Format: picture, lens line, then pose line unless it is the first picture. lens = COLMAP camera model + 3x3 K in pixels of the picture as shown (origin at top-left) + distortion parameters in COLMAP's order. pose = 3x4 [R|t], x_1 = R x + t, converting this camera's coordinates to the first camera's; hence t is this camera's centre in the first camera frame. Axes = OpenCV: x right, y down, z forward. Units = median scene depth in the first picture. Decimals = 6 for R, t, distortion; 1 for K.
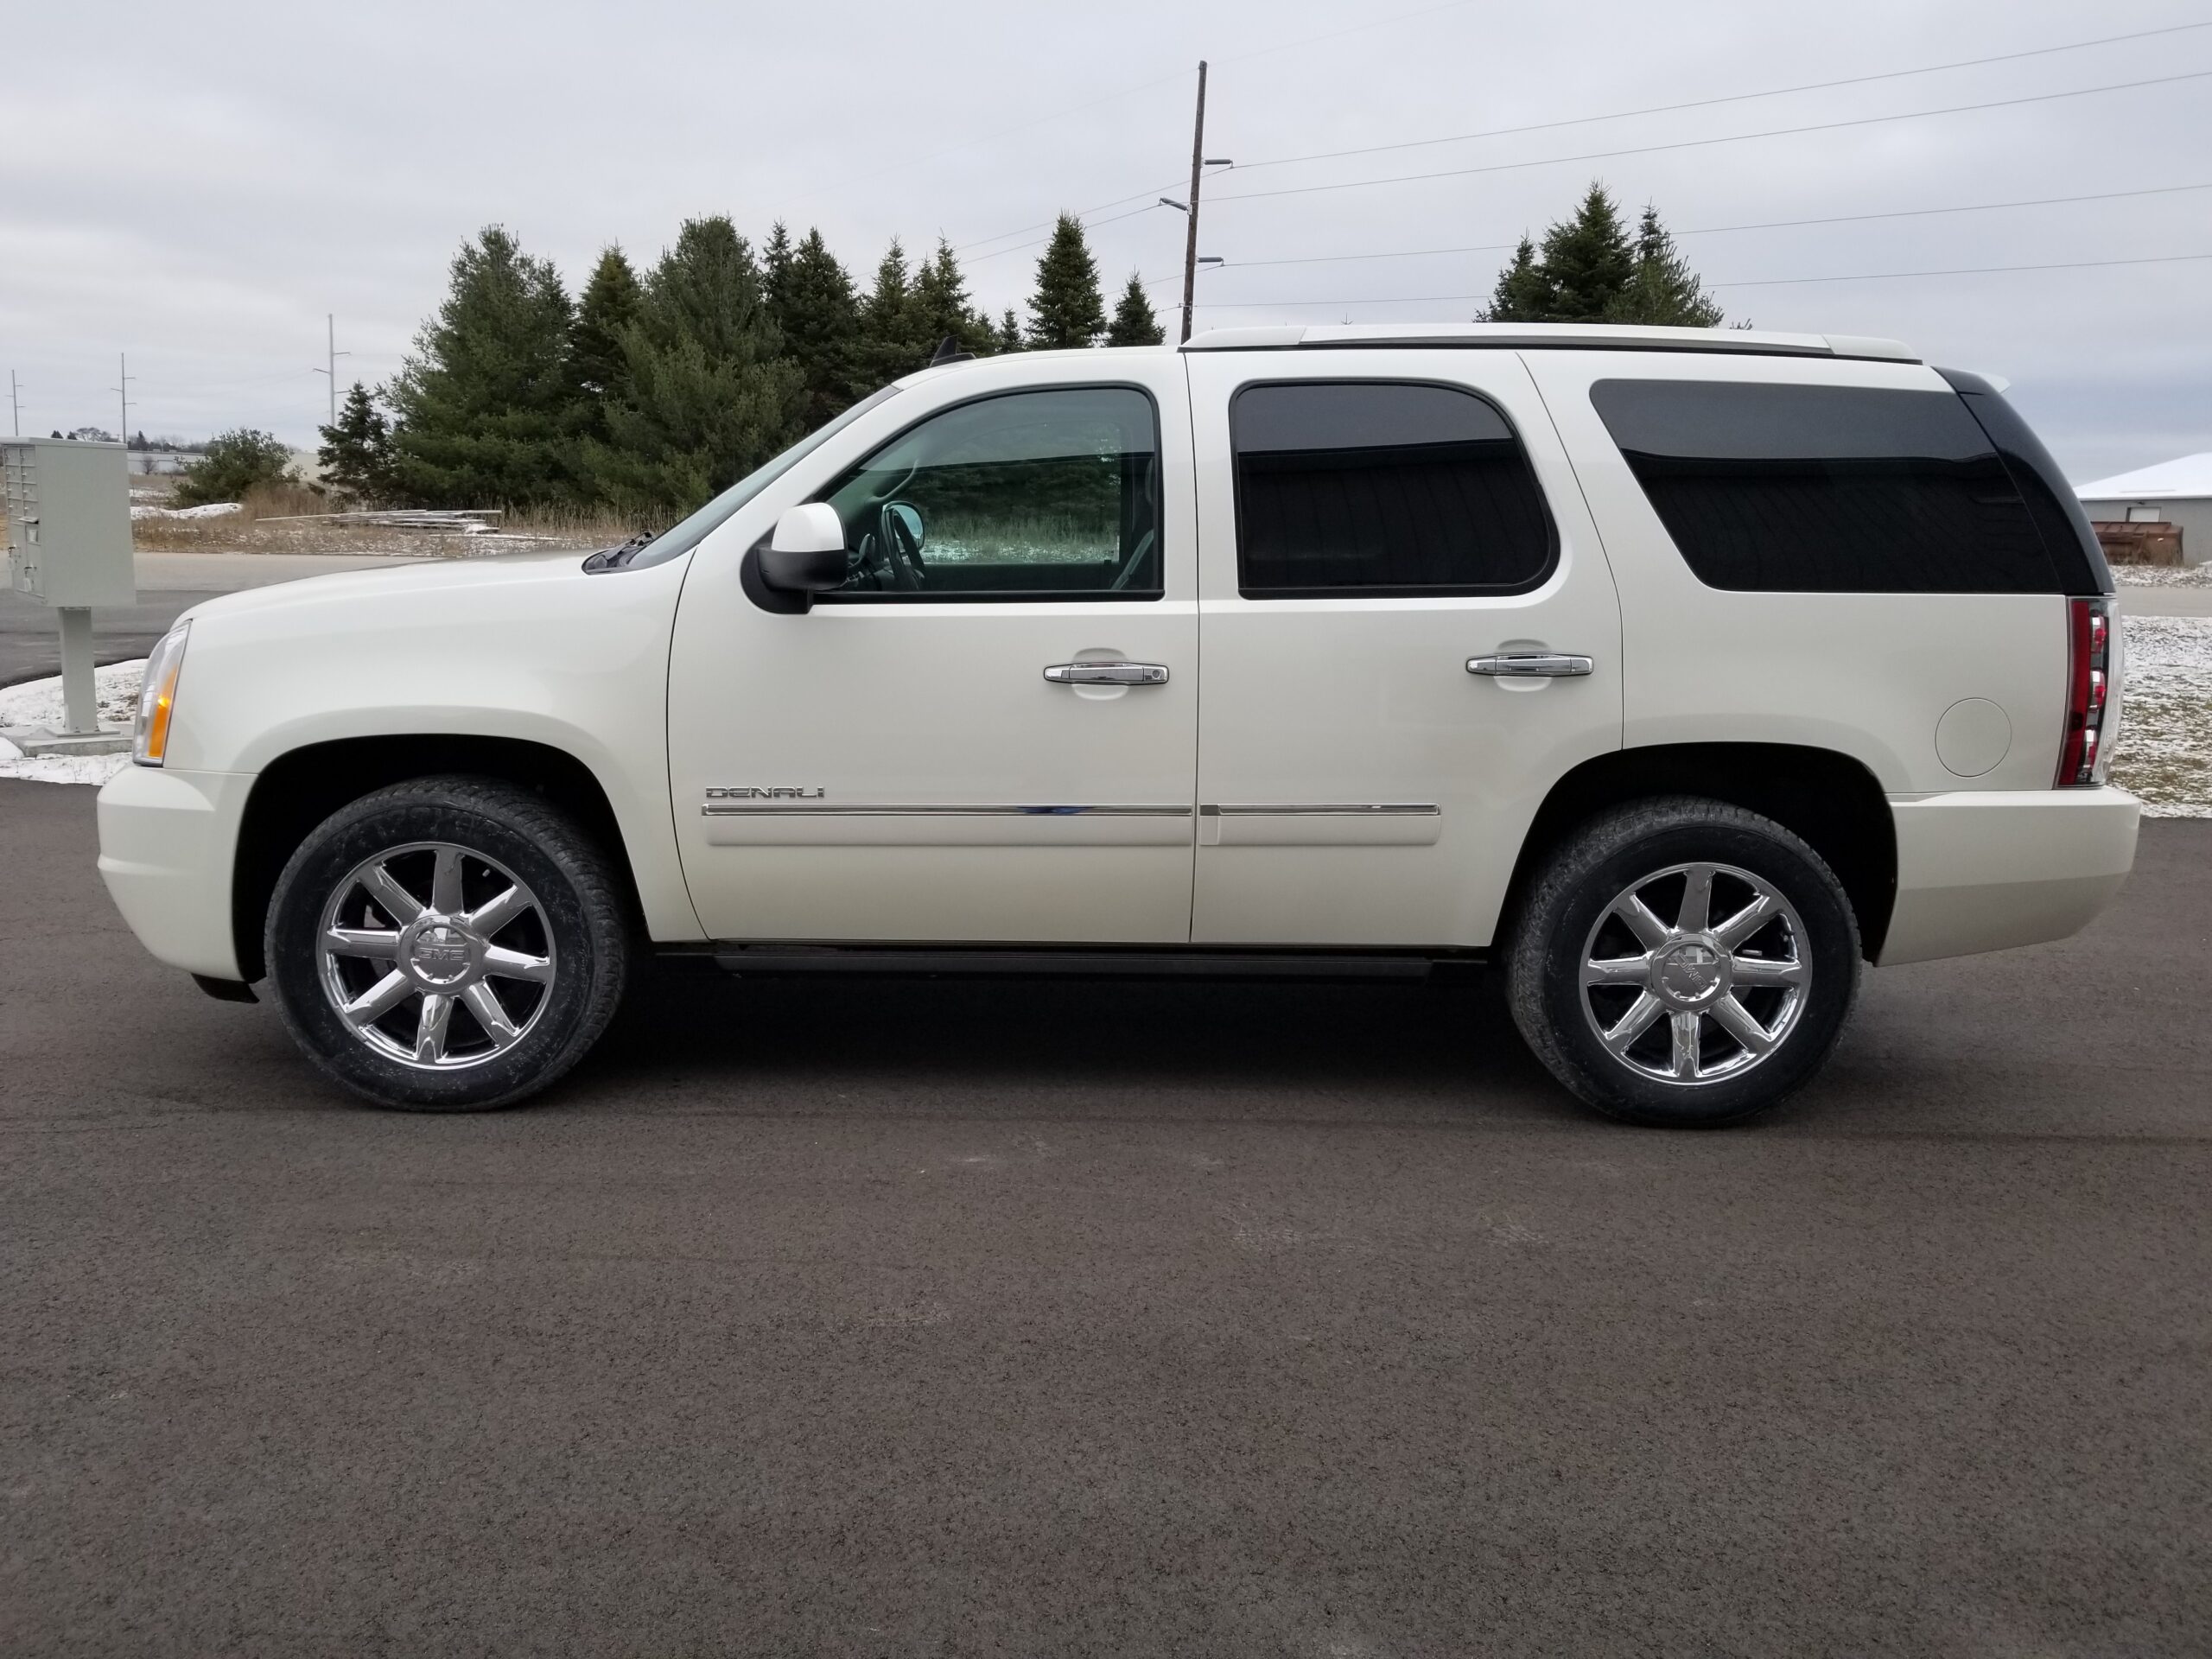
lens RADIAL K [[1664.8, 0, 1121.2], [0, 1664.8, 769.8], [0, 0, 1]] dist [0.071225, -0.086124]
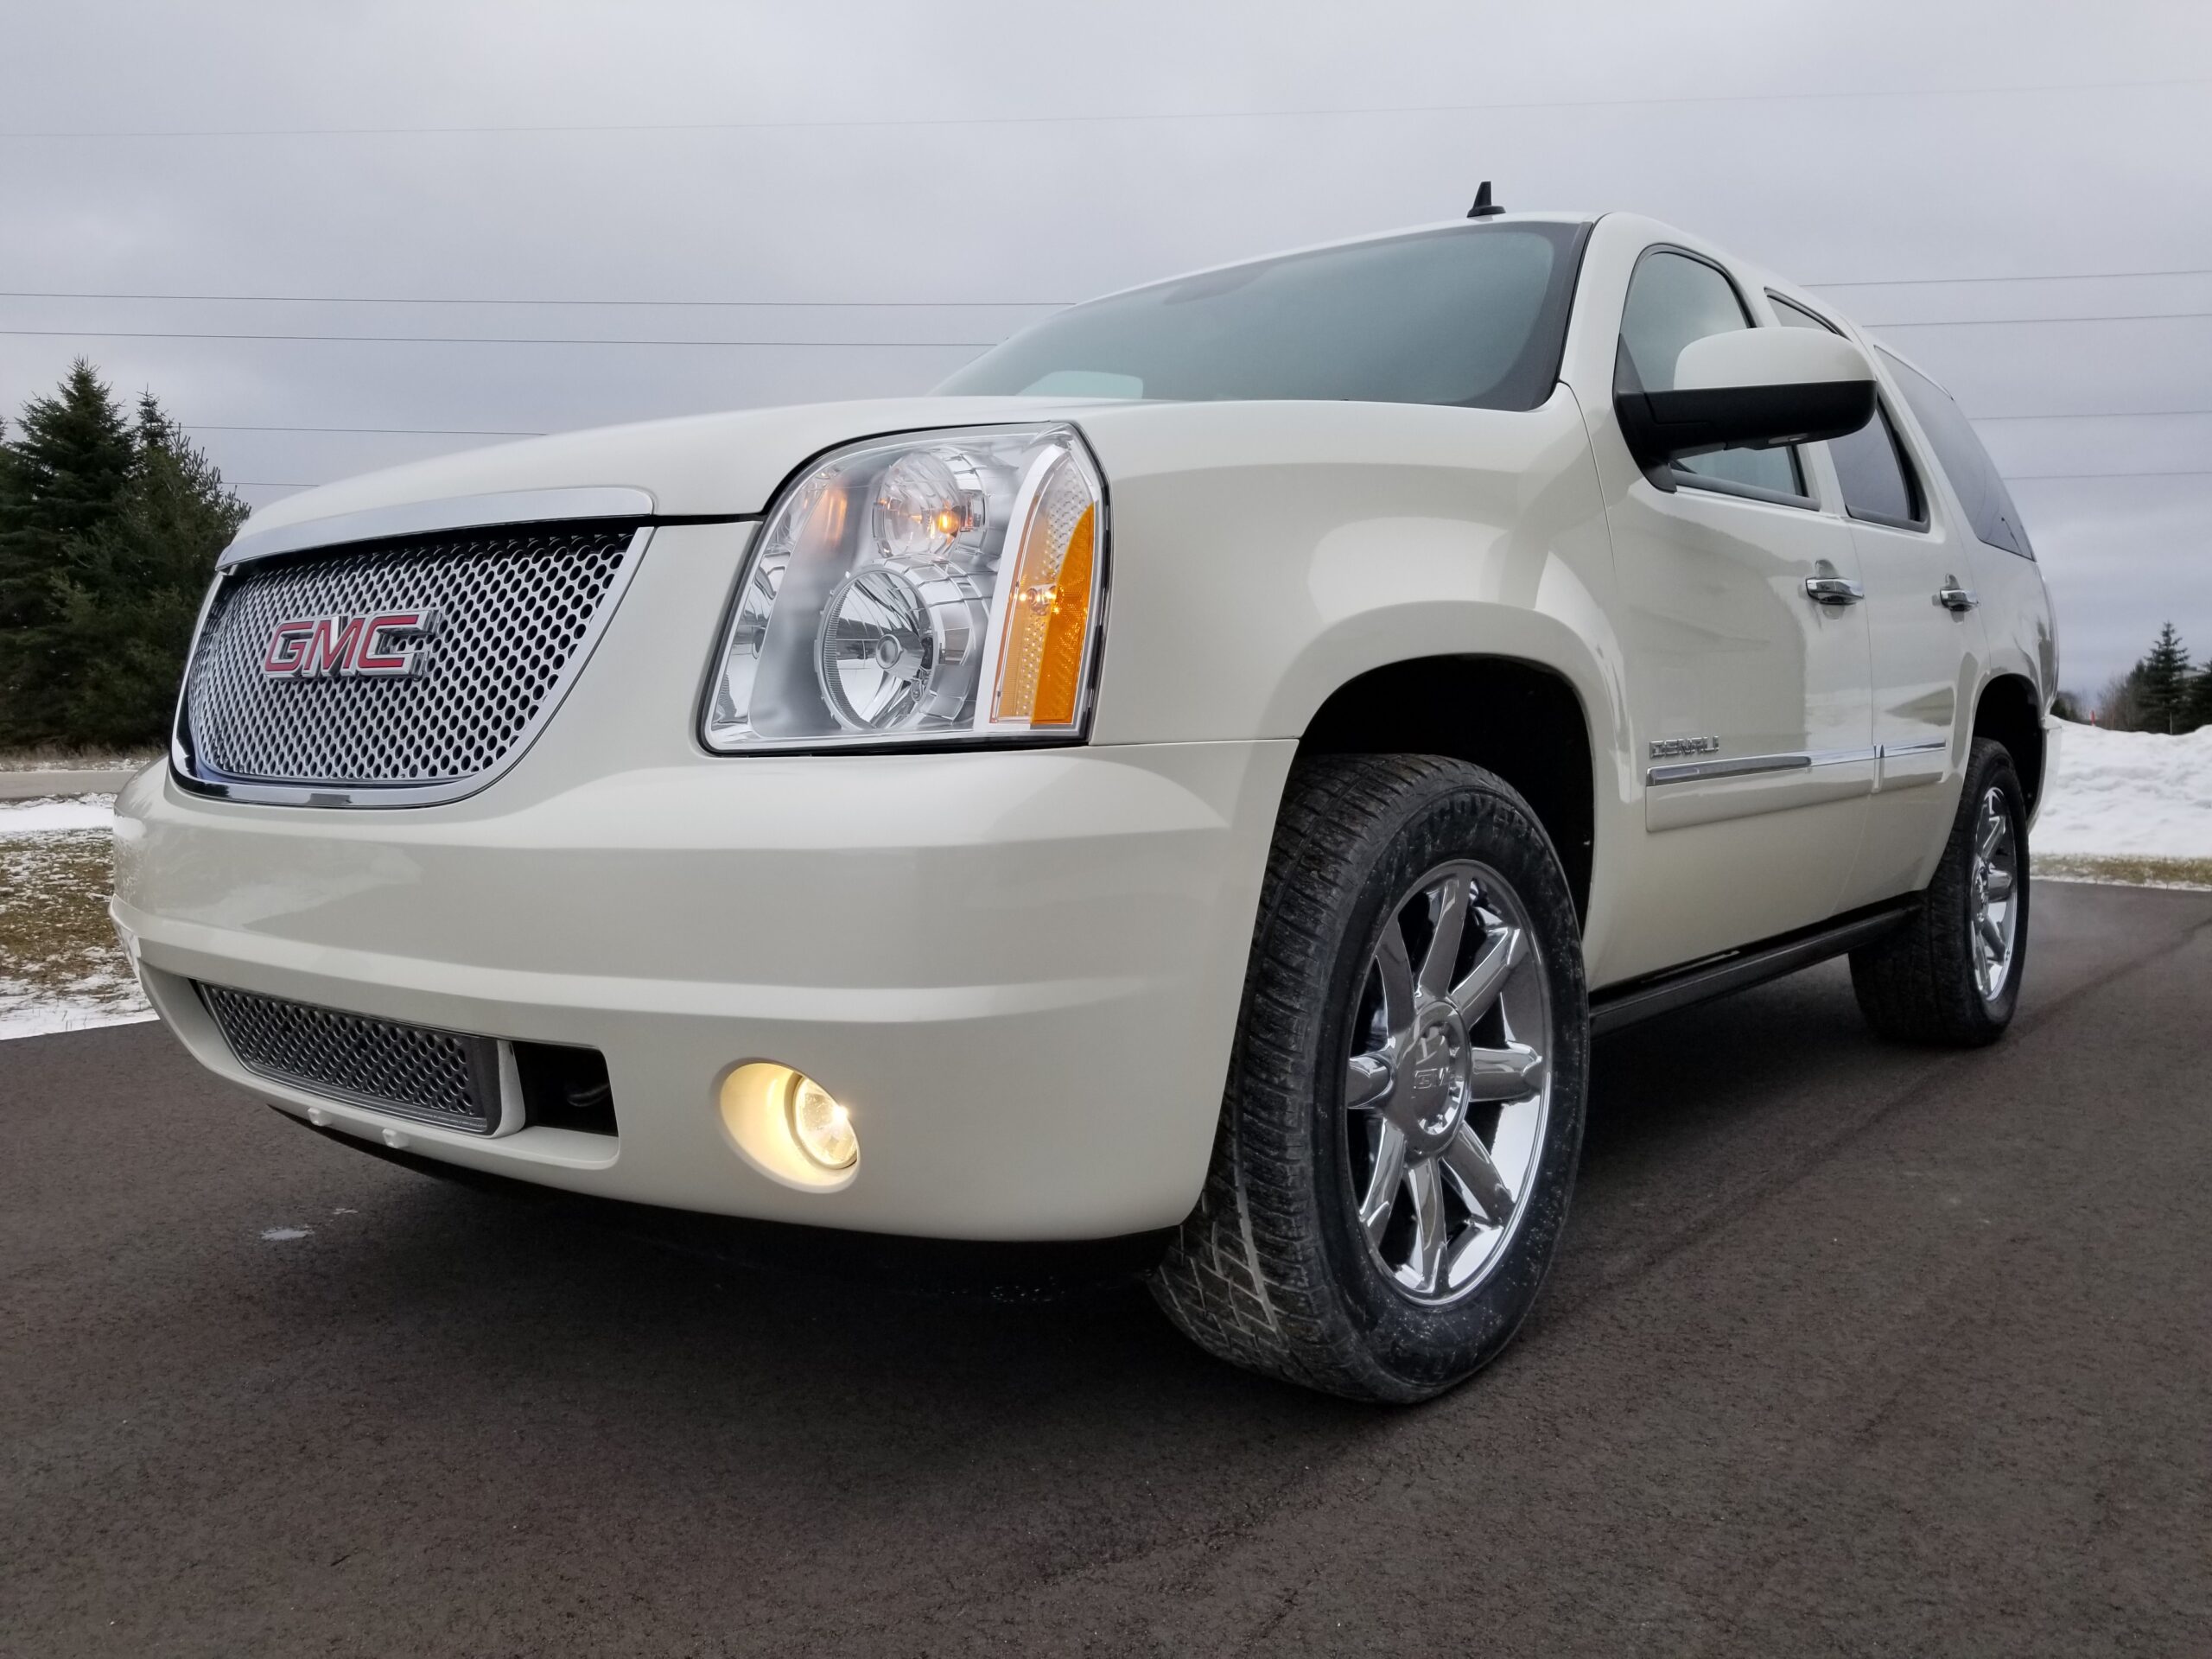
lens RADIAL K [[1664.8, 0, 1110.7], [0, 1664.8, 768.3], [0, 0, 1]] dist [0.071225, -0.086124]
pose [[0.665193, -0.048249, 0.745111, -0.867450], [0.141635, 0.987946, -0.062471, 0.031455], [-0.733115, 0.147089, 0.664008, 0.710750]]
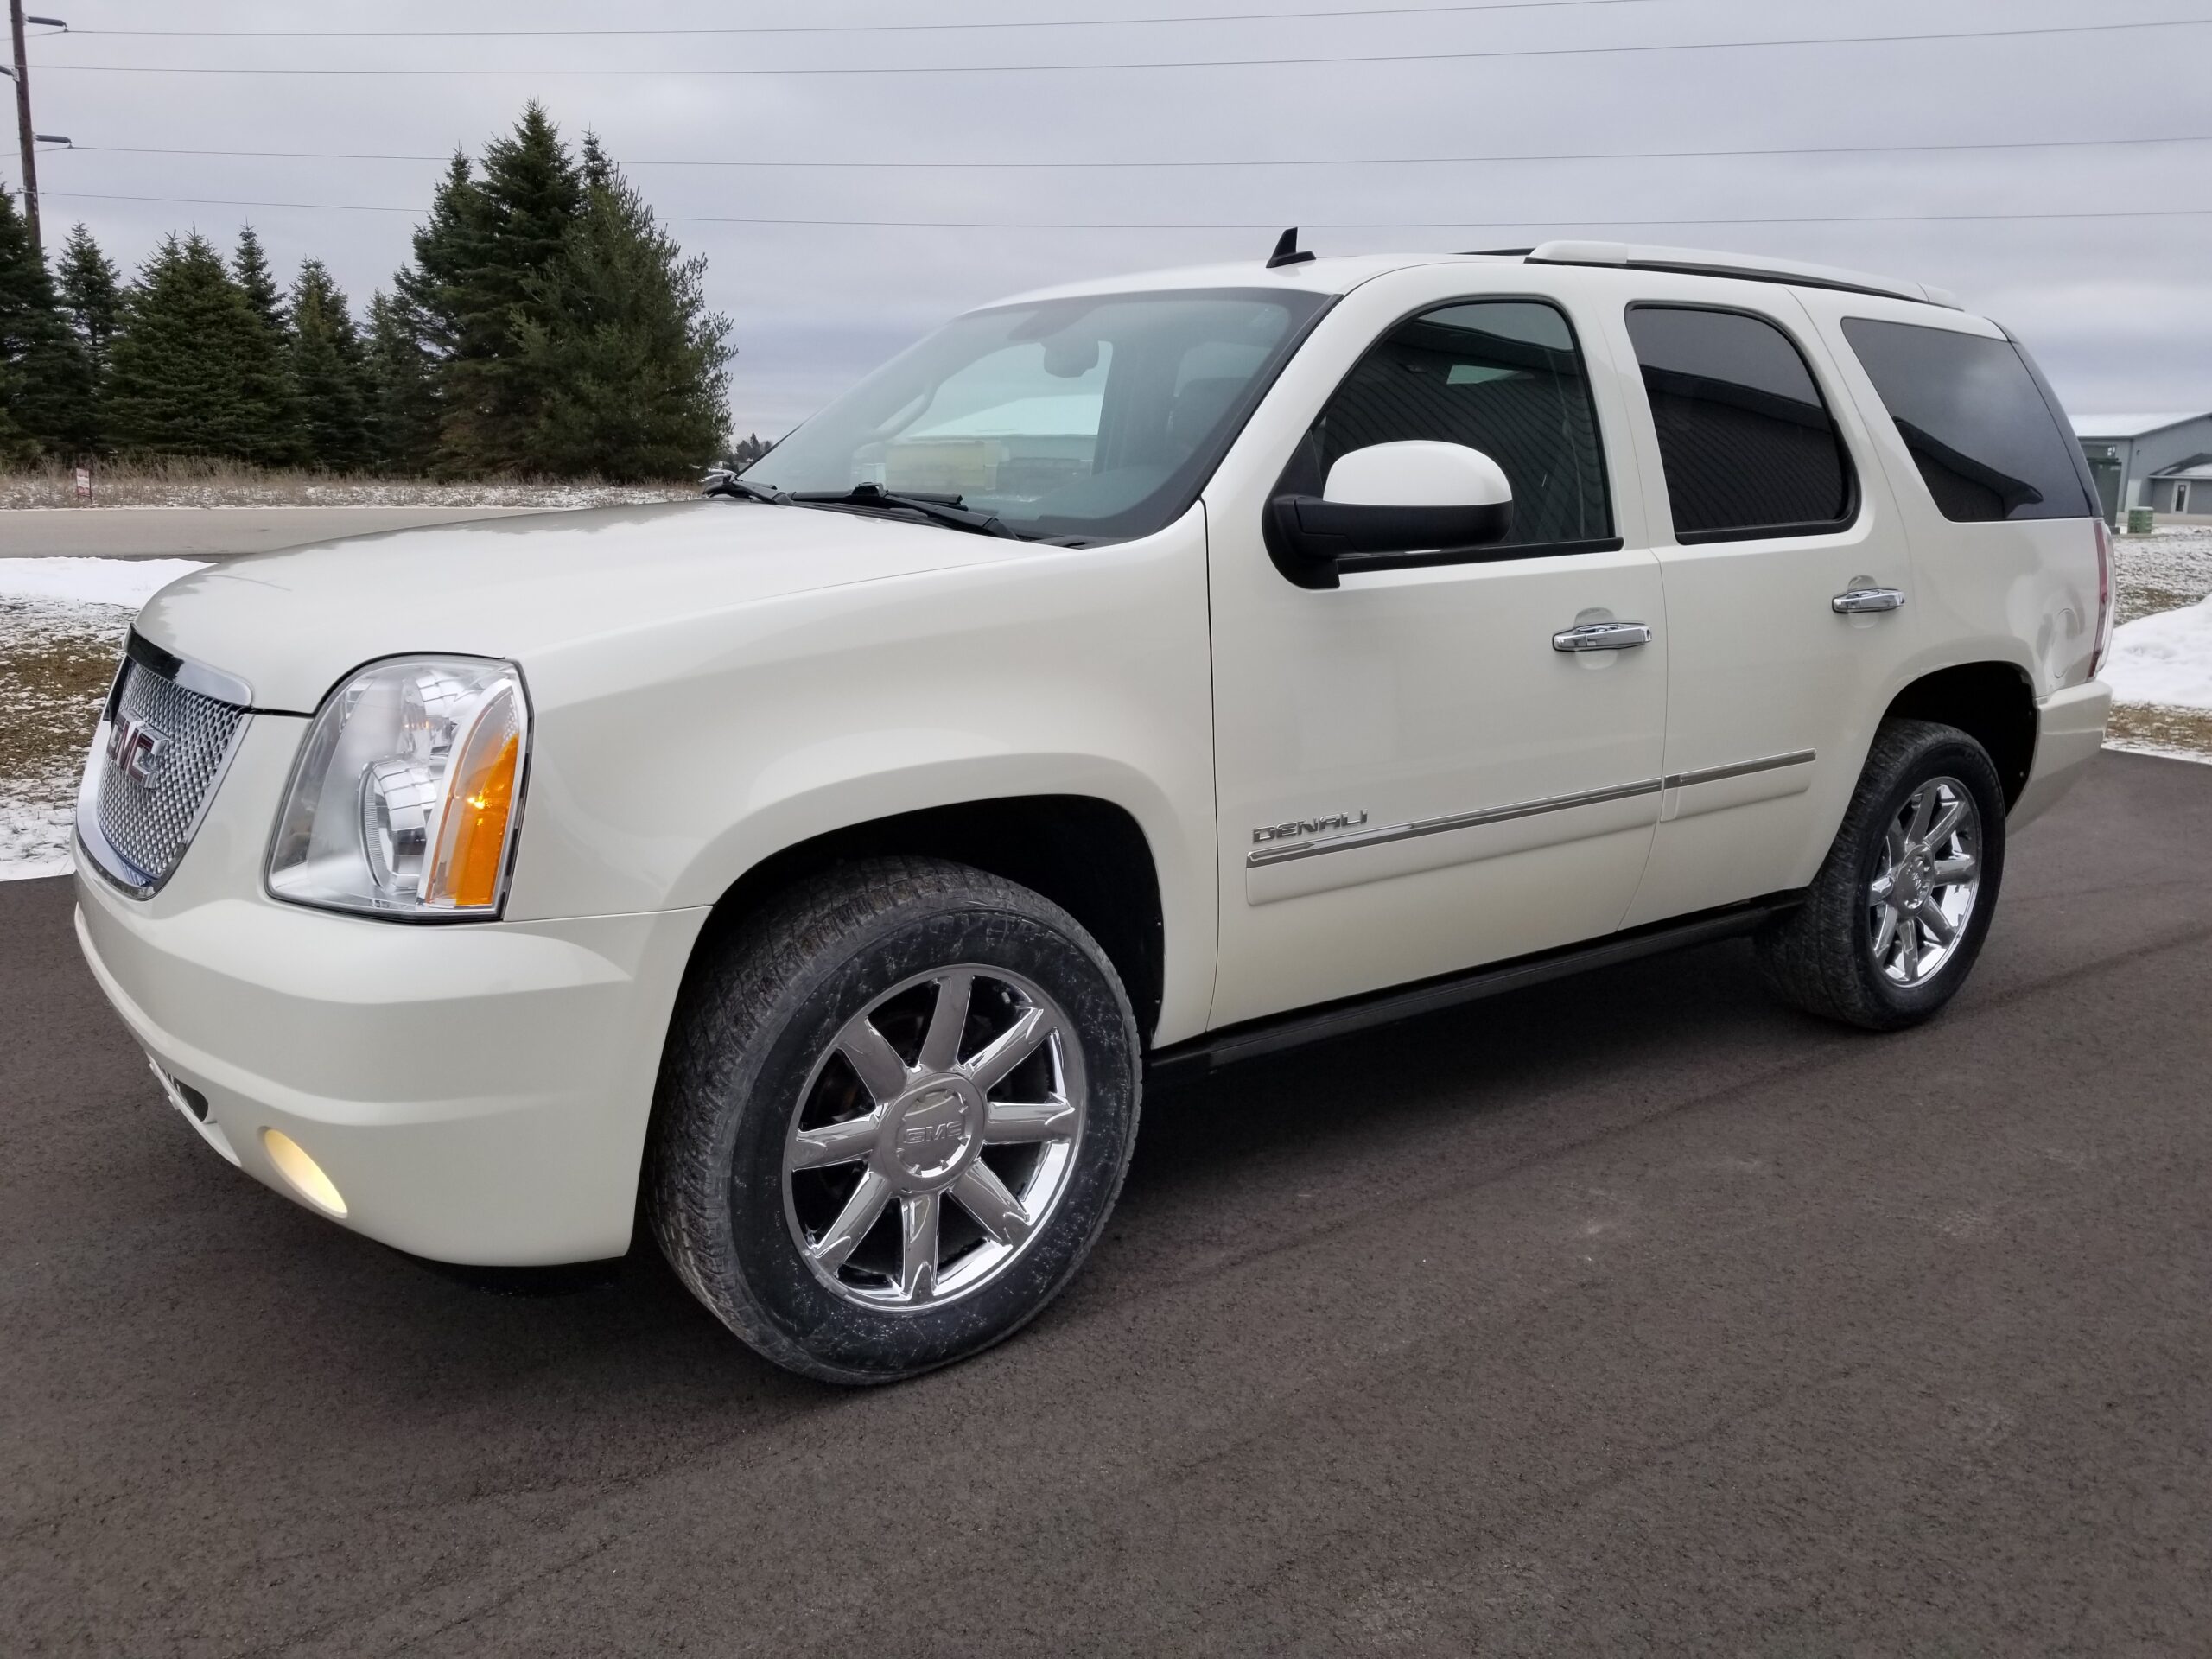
lens RADIAL K [[1664.8, 0, 1104.7], [0, 1664.8, 761.7], [0, 0, 1]] dist [0.071225, -0.086124]
pose [[0.822505, -0.107935, 0.558422, -0.701582], [0.088715, 0.994157, 0.061487, -0.069412], [-0.561796, -0.001032, 0.827275, 0.421986]]
